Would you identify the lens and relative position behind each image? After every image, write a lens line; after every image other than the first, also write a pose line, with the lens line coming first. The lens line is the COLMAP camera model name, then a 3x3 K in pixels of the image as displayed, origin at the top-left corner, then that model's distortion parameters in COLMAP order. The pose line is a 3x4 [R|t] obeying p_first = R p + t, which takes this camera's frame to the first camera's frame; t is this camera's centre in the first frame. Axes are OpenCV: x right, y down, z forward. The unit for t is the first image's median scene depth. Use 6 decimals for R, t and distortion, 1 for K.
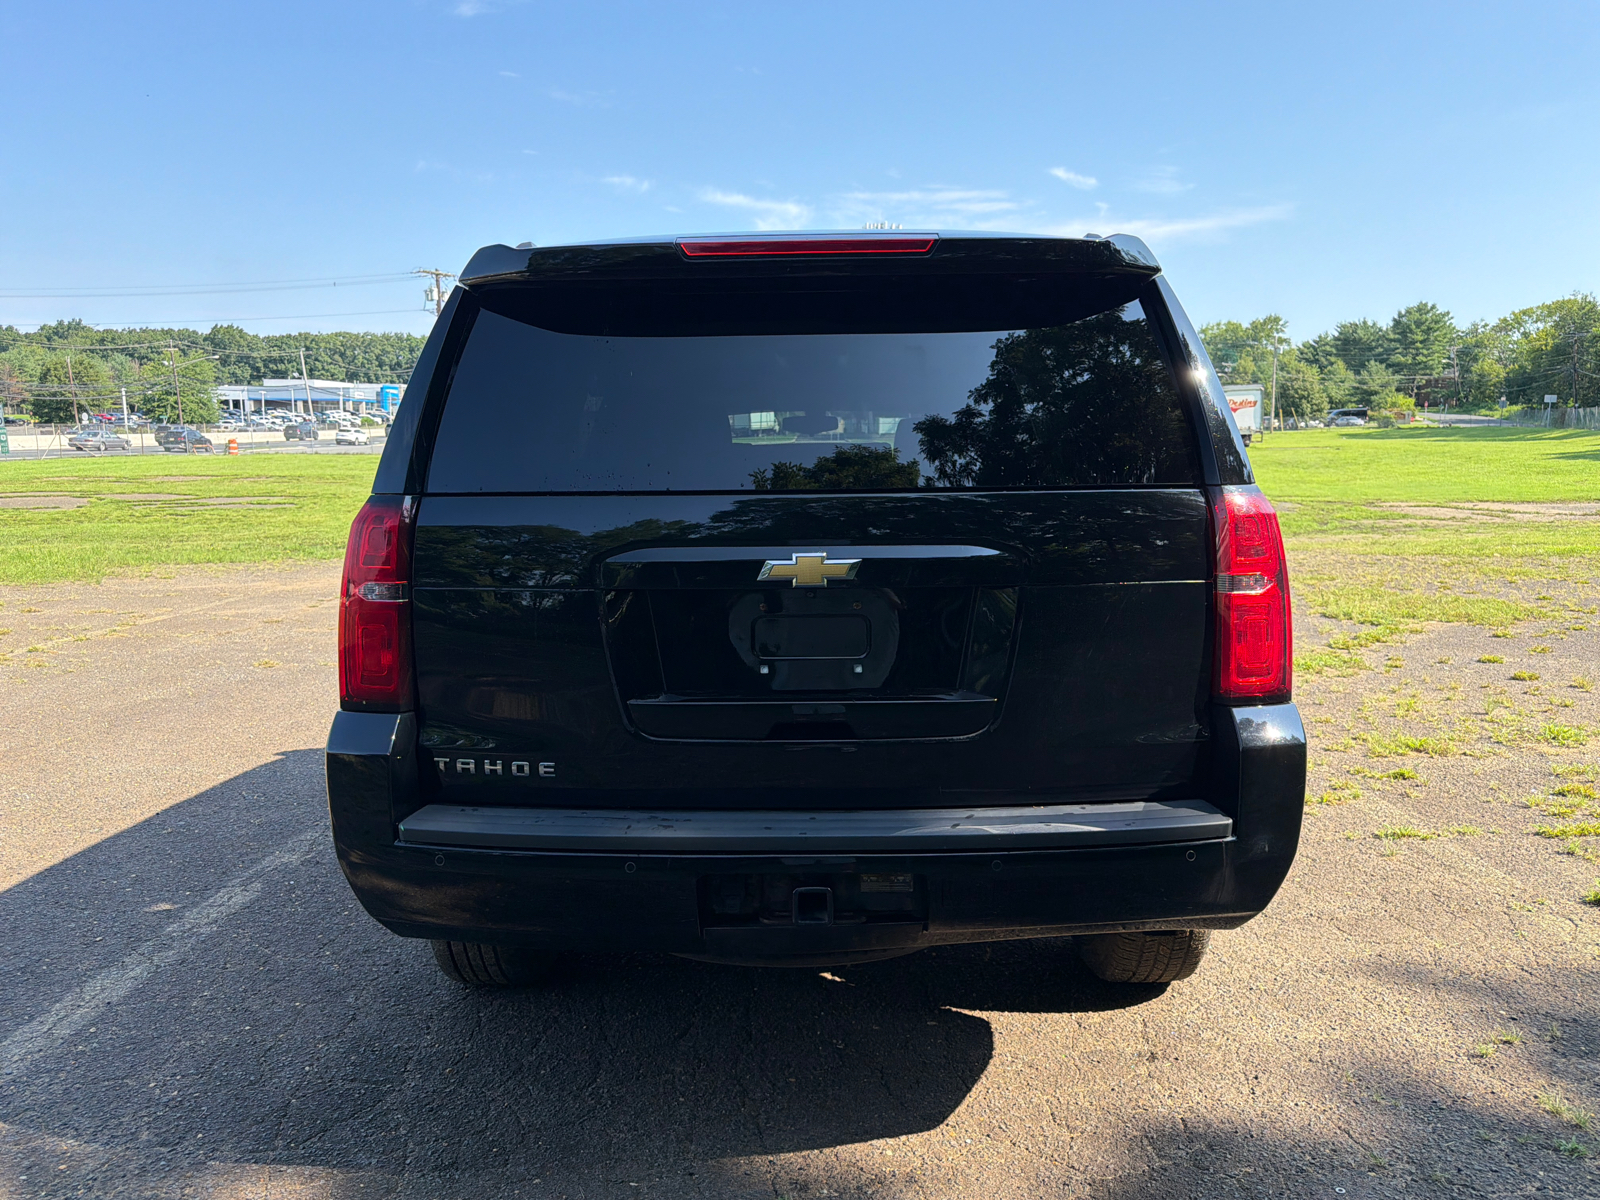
lens RADIAL K [[1167.6, 0, 798.7], [0, 1167.6, 606.5], [0, 0, 1]] dist [0.000279, -0.002495]
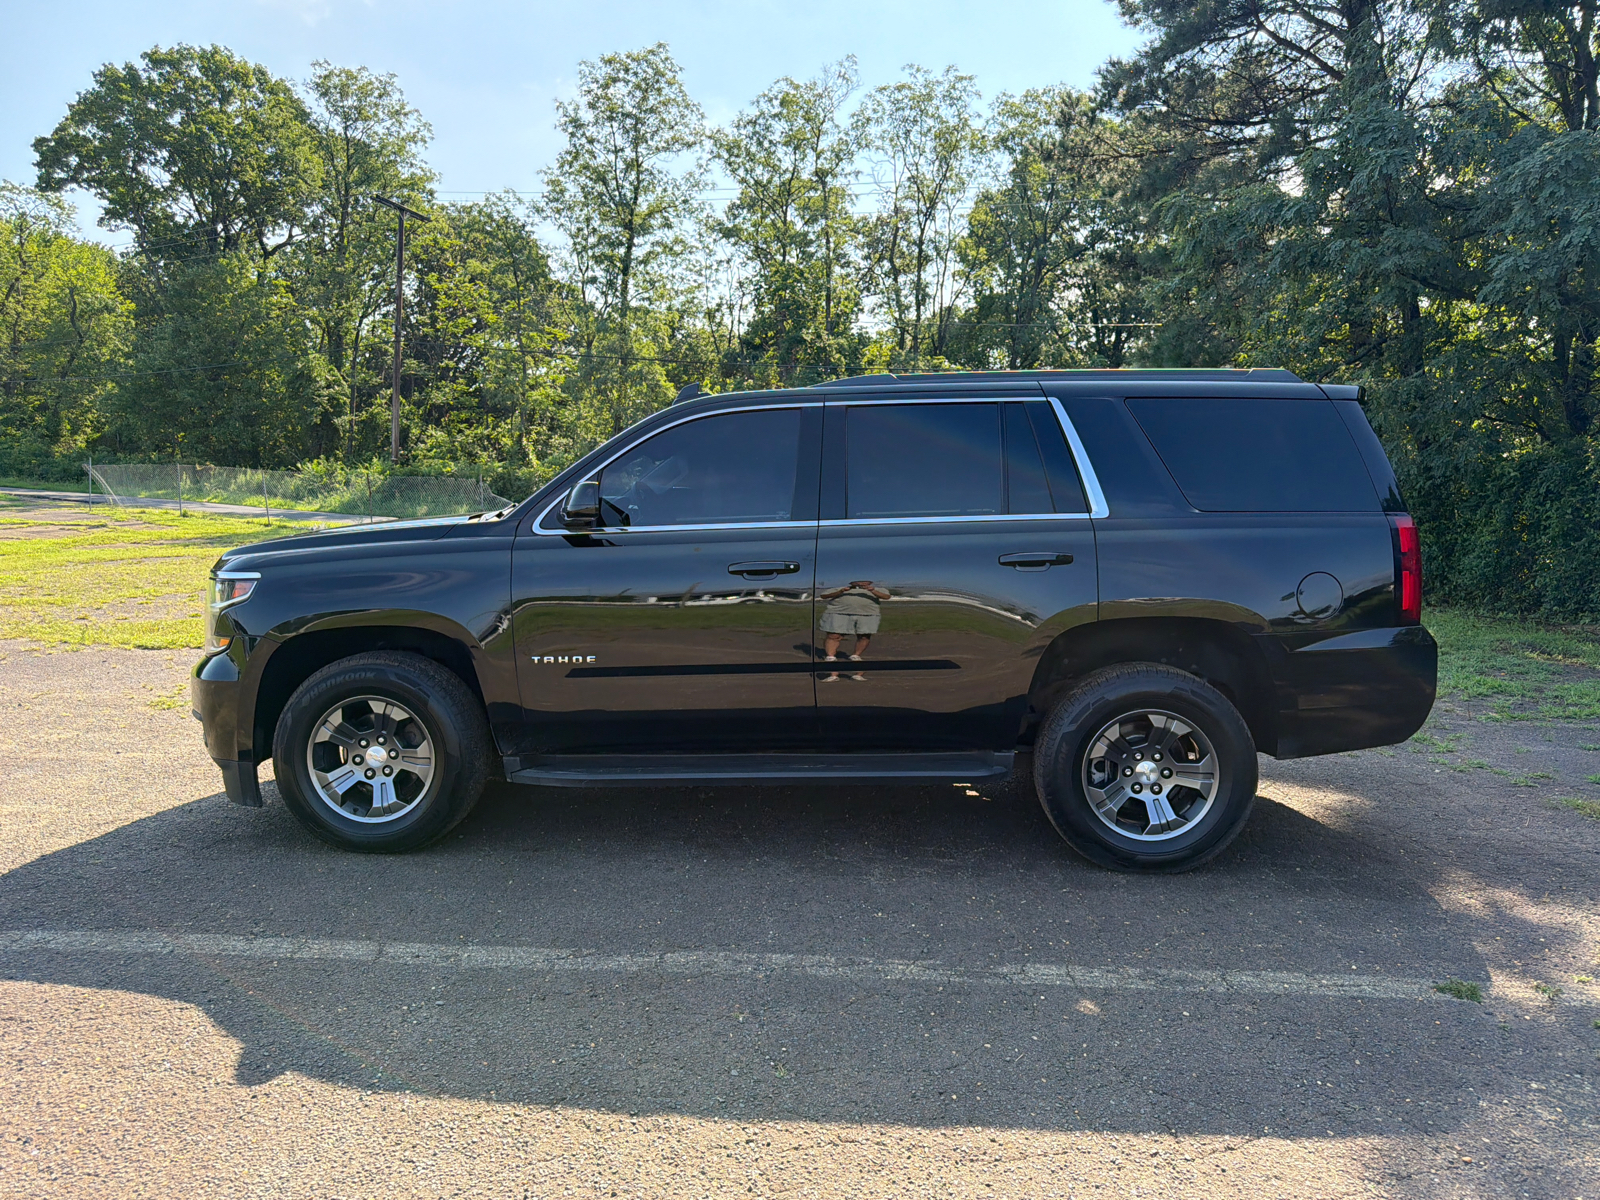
lens RADIAL K [[1159.8, 0, 796.0], [0, 1159.8, 612.4], [0, 0, 1]] dist [0.027168, -0.038928]
pose [[0.027031, -0.086120, 0.995918, -0.080331], [0.107812, 0.990722, 0.082745, -0.006982], [-0.993804, 0.105135, 0.036065, 0.067315]]
